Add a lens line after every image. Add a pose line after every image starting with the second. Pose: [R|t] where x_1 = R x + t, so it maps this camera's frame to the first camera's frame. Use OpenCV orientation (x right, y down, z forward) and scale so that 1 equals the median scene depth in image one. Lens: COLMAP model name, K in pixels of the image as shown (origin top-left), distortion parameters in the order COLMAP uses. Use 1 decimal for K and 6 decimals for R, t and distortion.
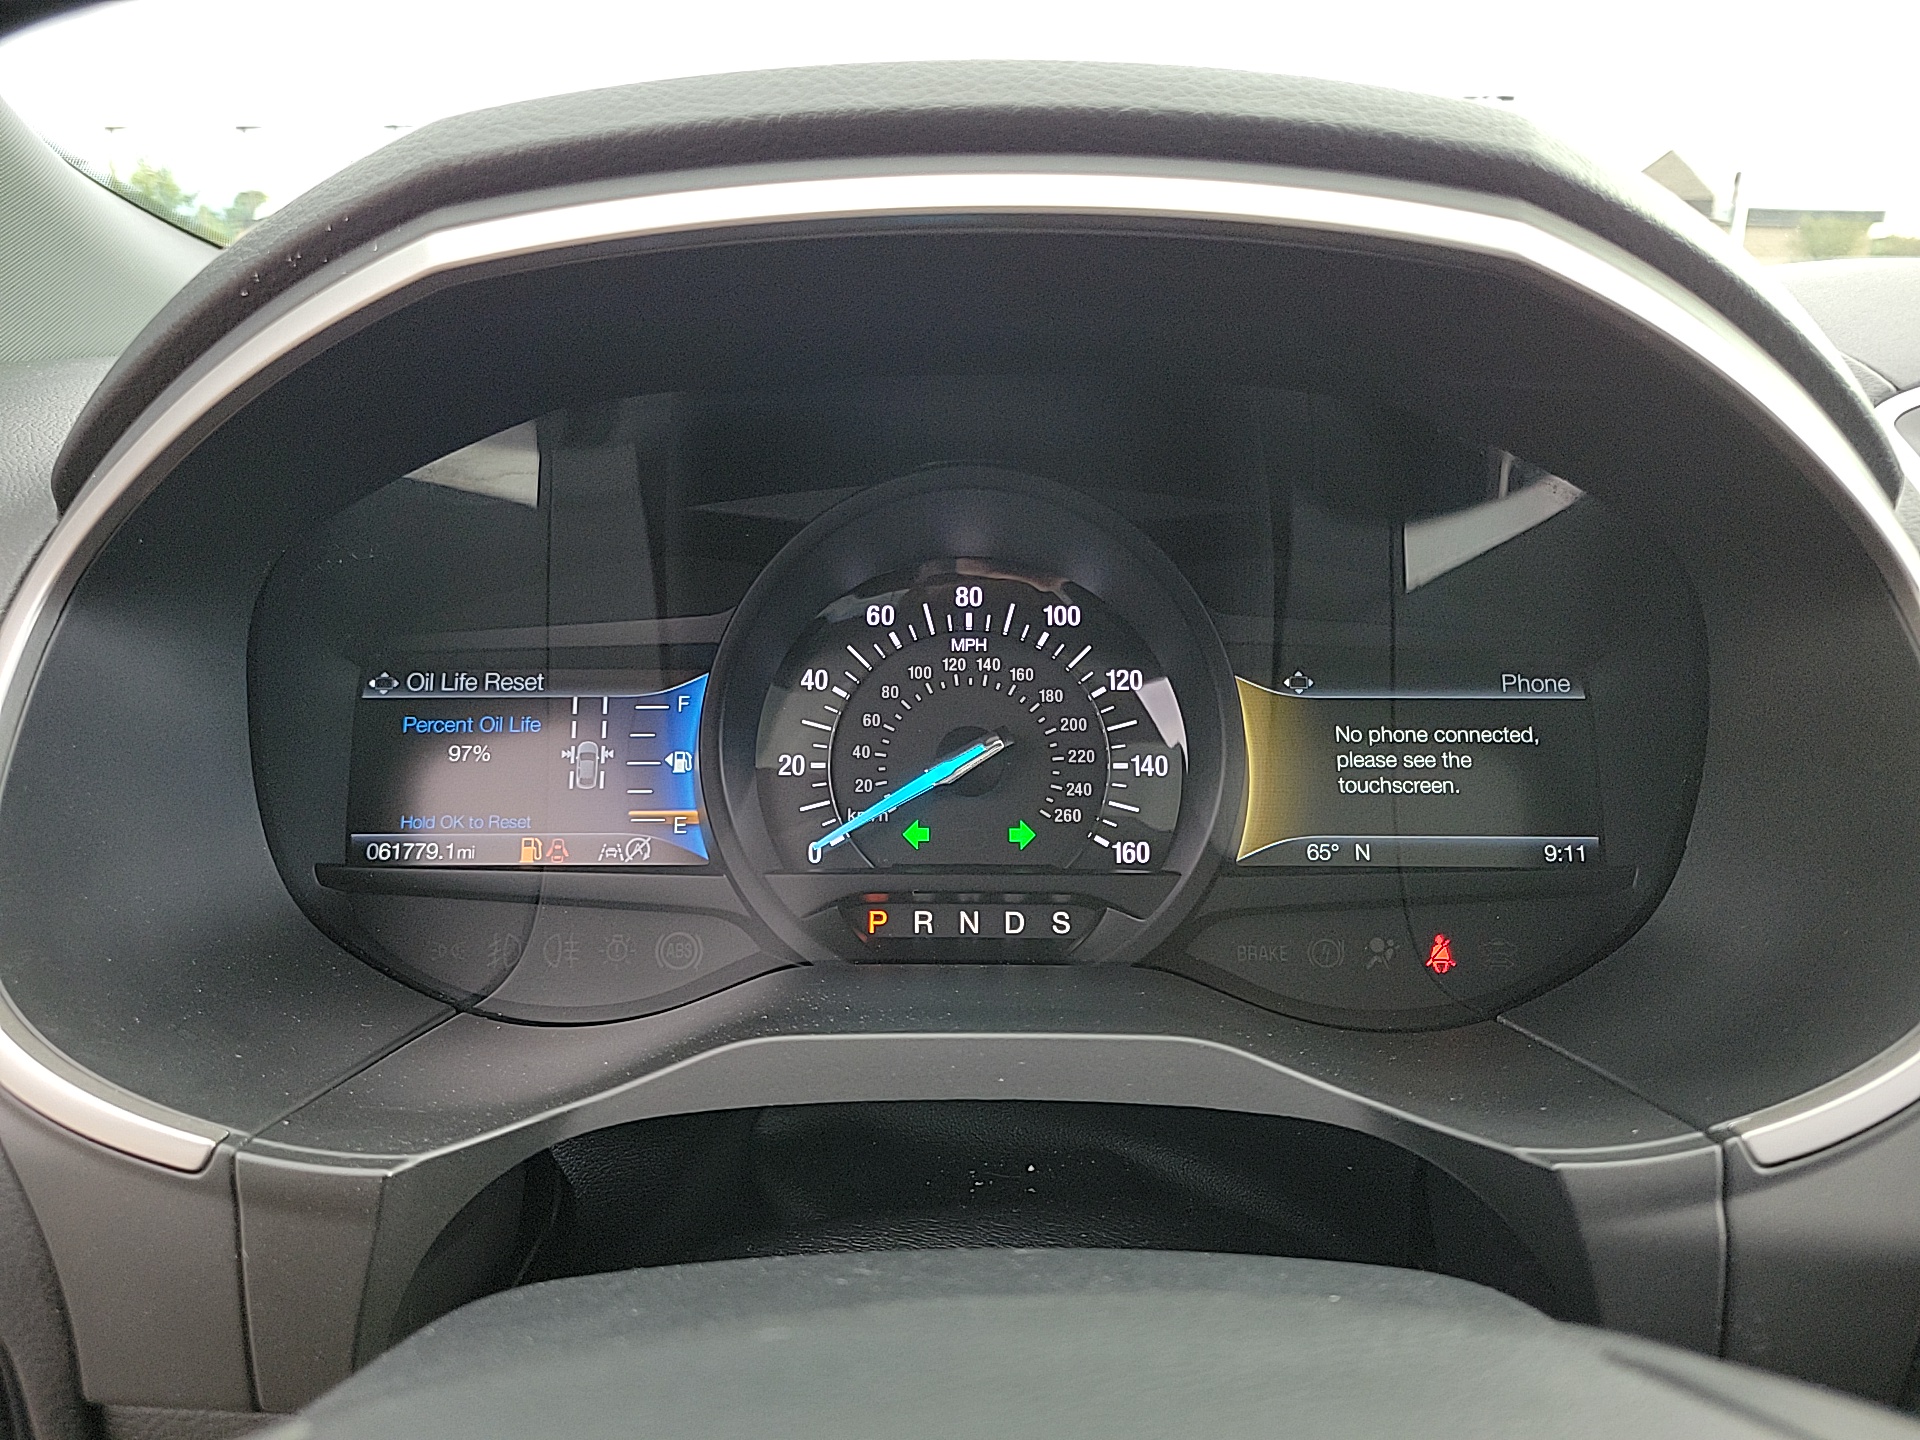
lens RADIAL K [[1454.2, 0, 952.0], [0, 1454.2, 706.2], [0, 0, 1]] dist [0.035377, -0.029855]
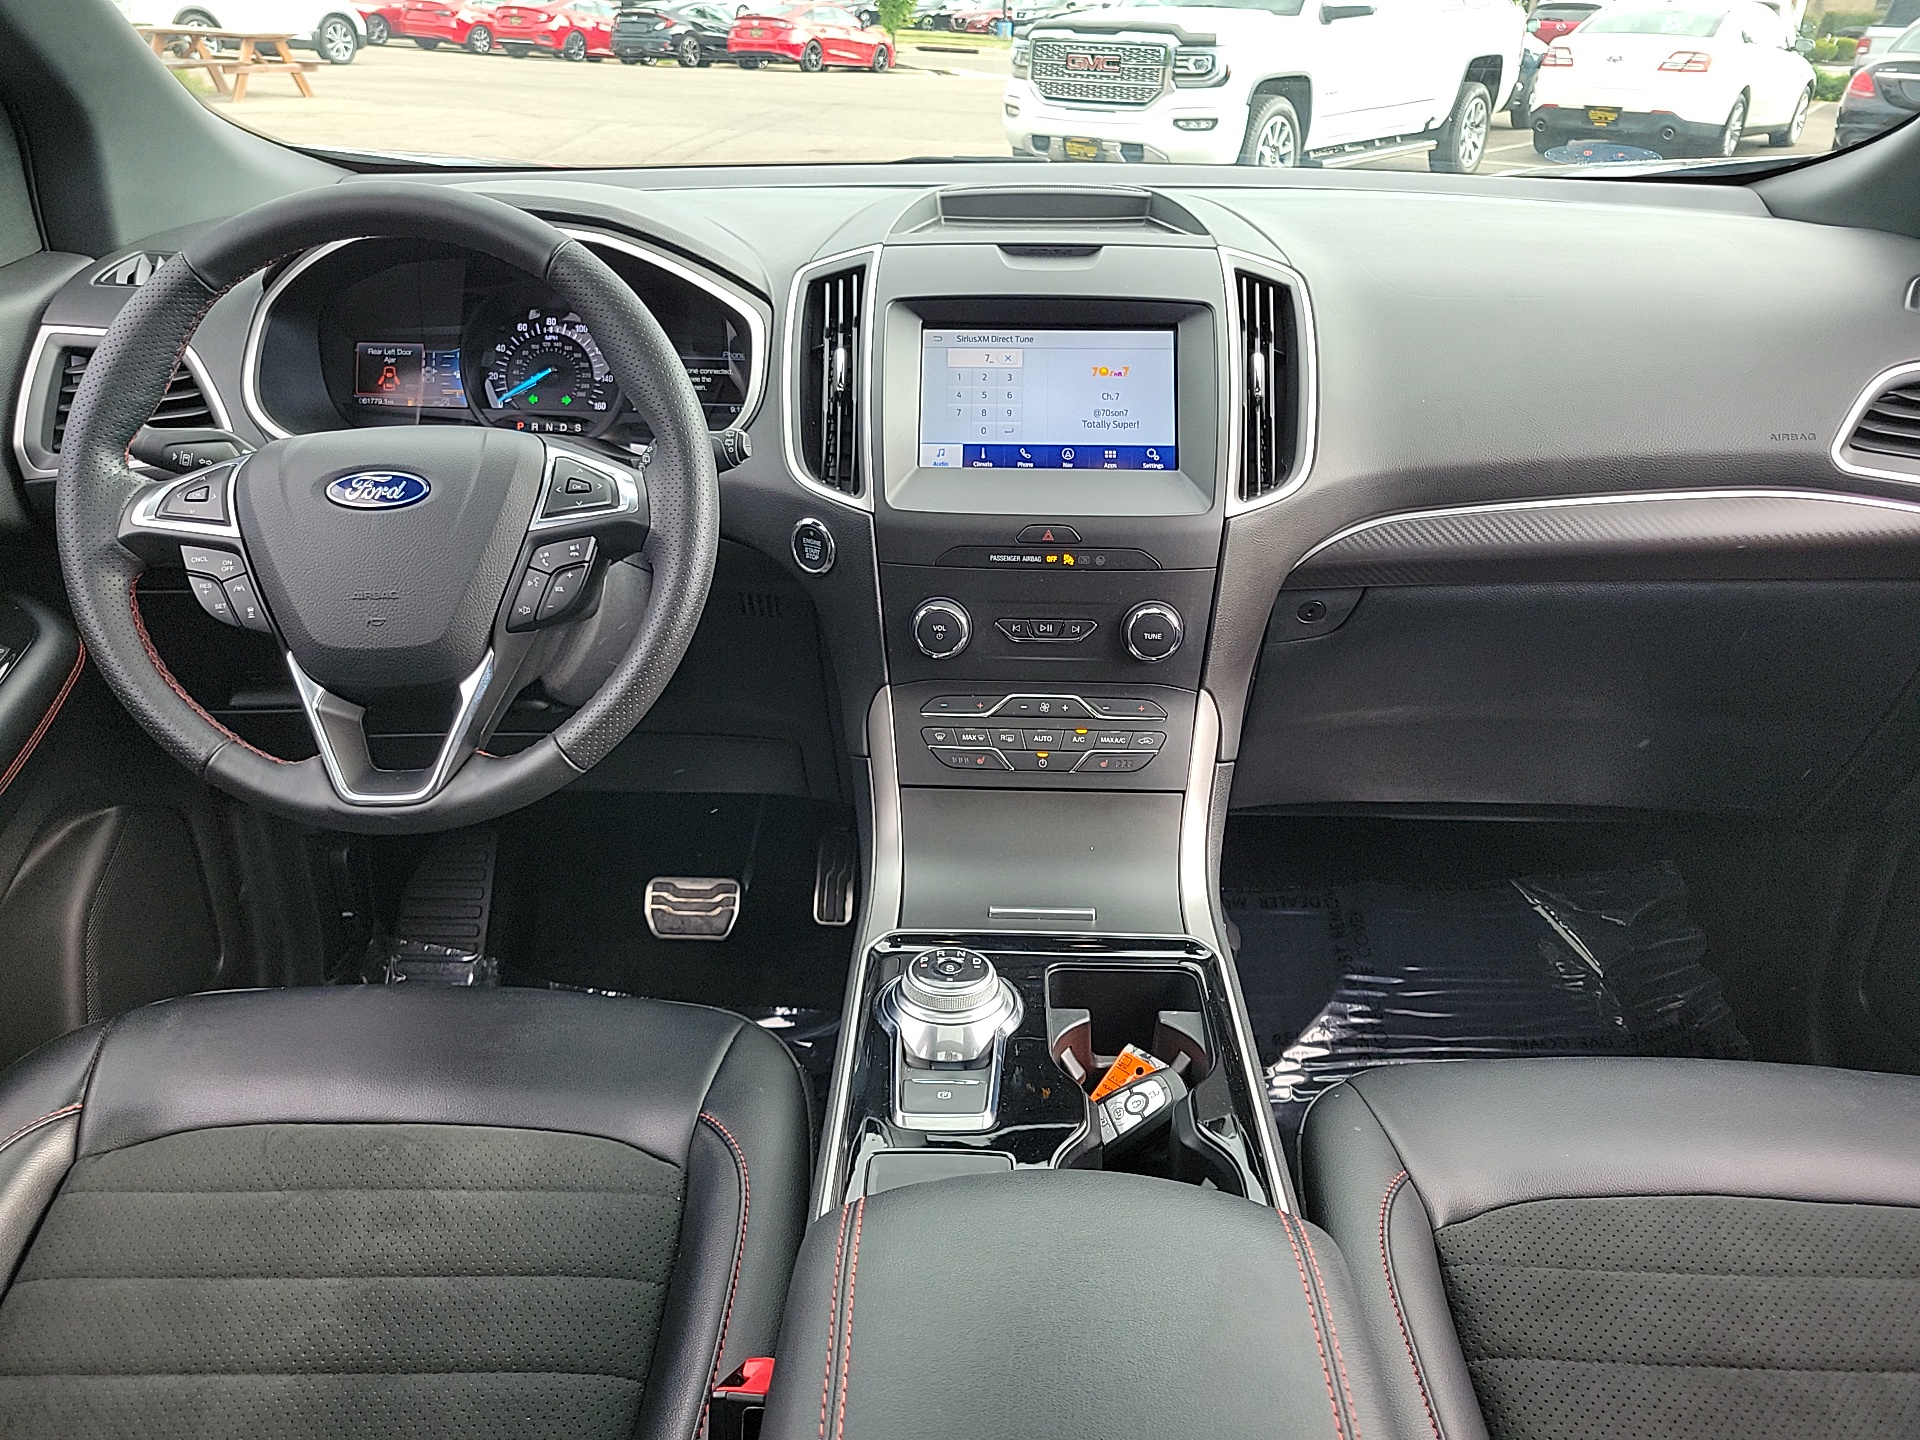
lens RADIAL K [[1454.2, 0, 998.2], [0, 1454.2, 709.2], [0, 0, 1]] dist [0.035377, -0.029855]
pose [[0.999622, 0.023565, -0.014193, 1.028379], [-0.020660, 0.983759, 0.178304, 0.161730], [0.018164, -0.177943, 0.983873, -2.178756]]
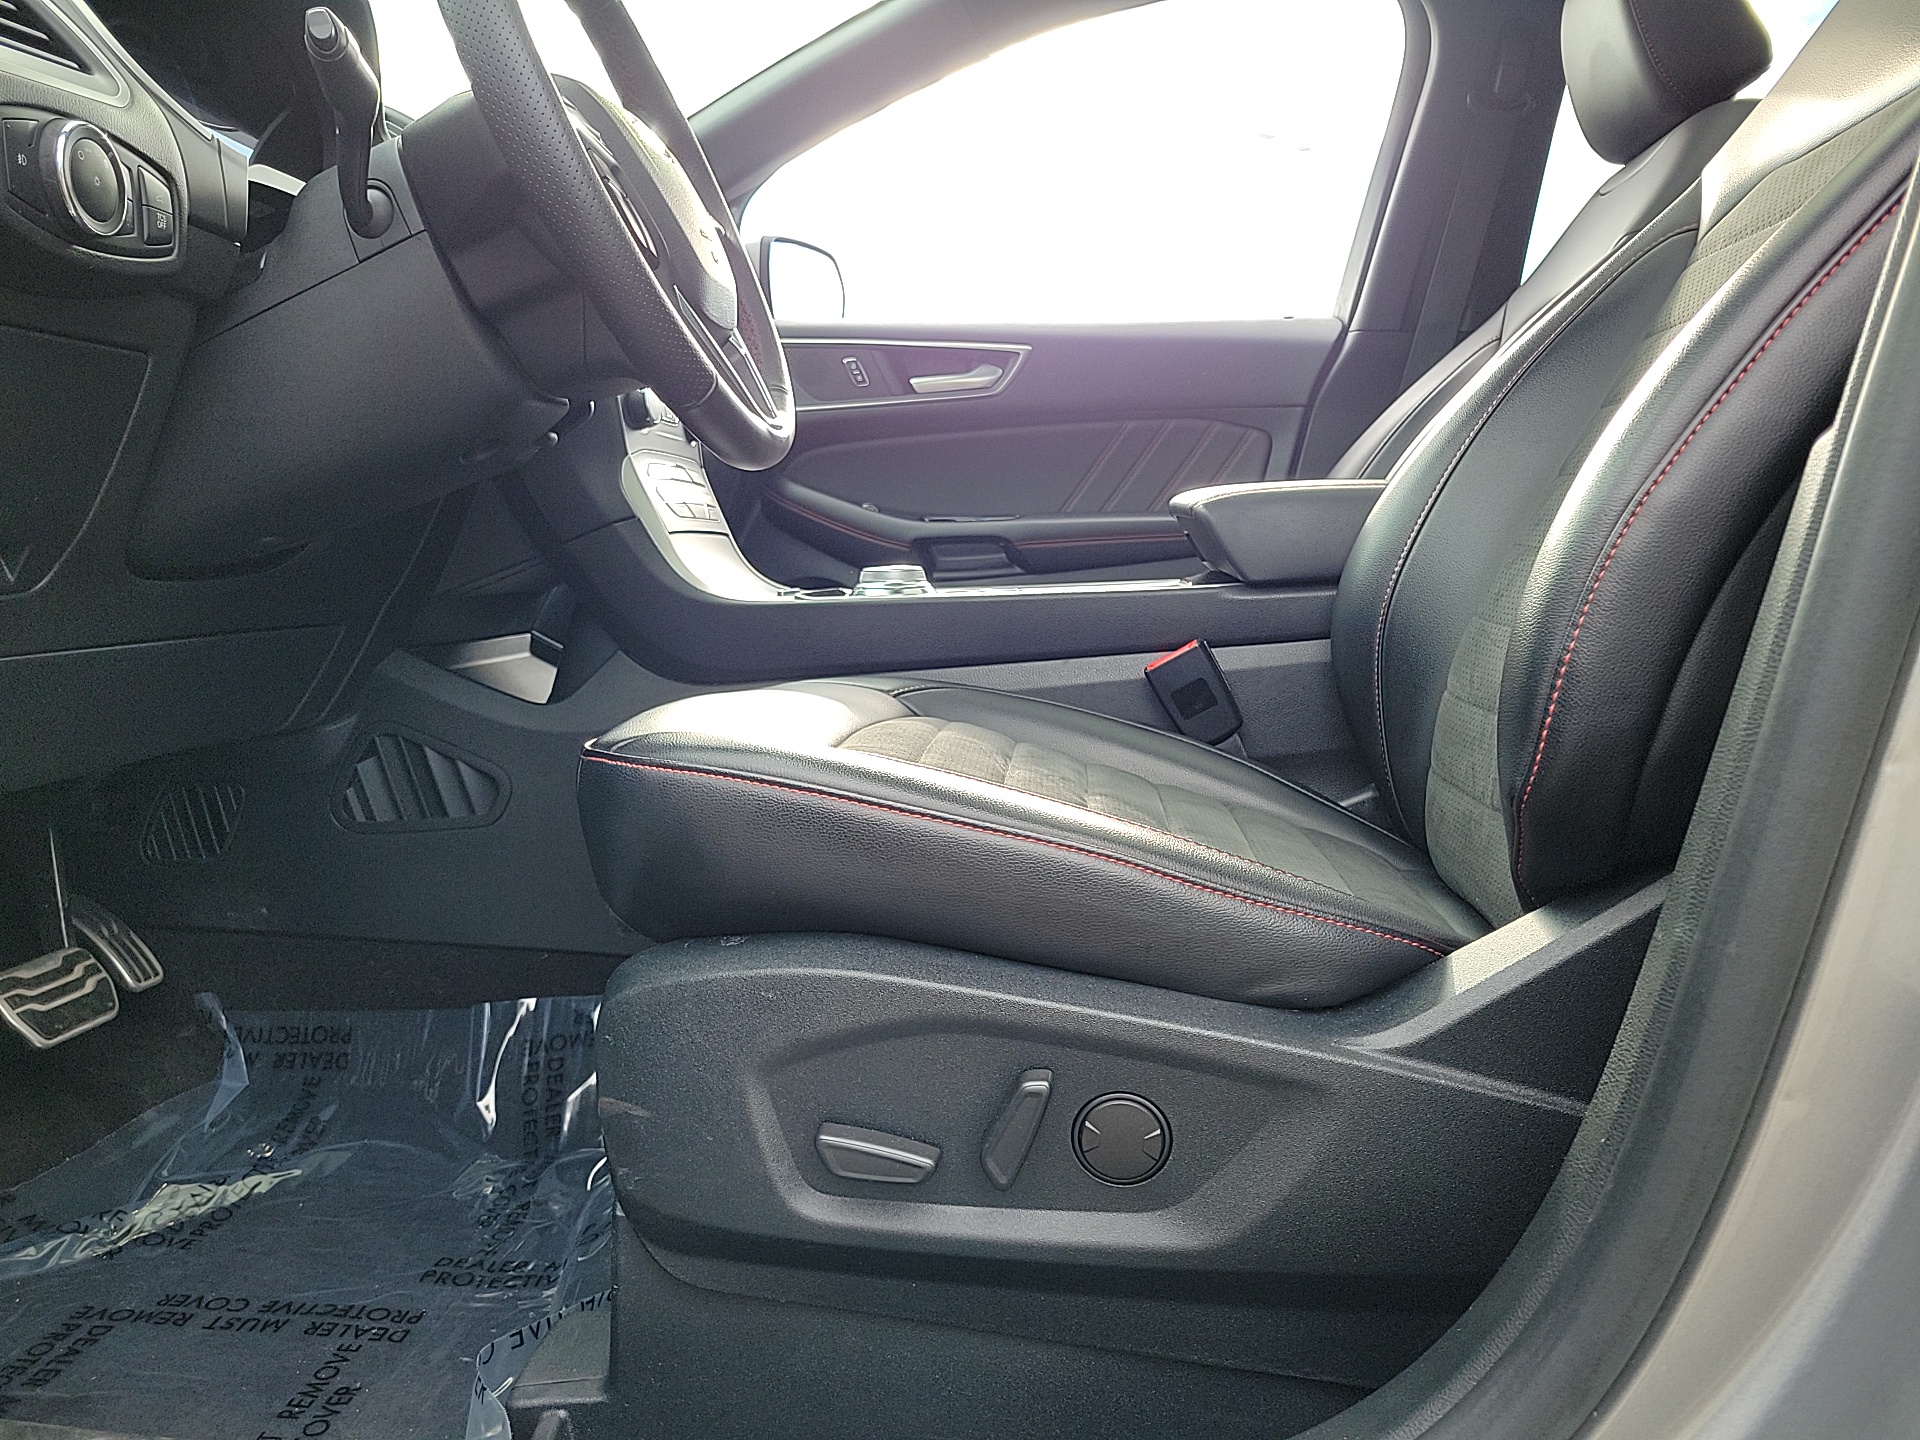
lens RADIAL K [[1454.2, 0, 937.9], [0, 1454.2, 793.7], [0, 0, 1]] dist [0.035377, -0.029855]
pose [[0.093457, -0.133495, 0.986633, -2.418090], [0.220193, 0.969202, 0.110279, 1.116265], [-0.970969, 0.206944, 0.119973, -0.407133]]
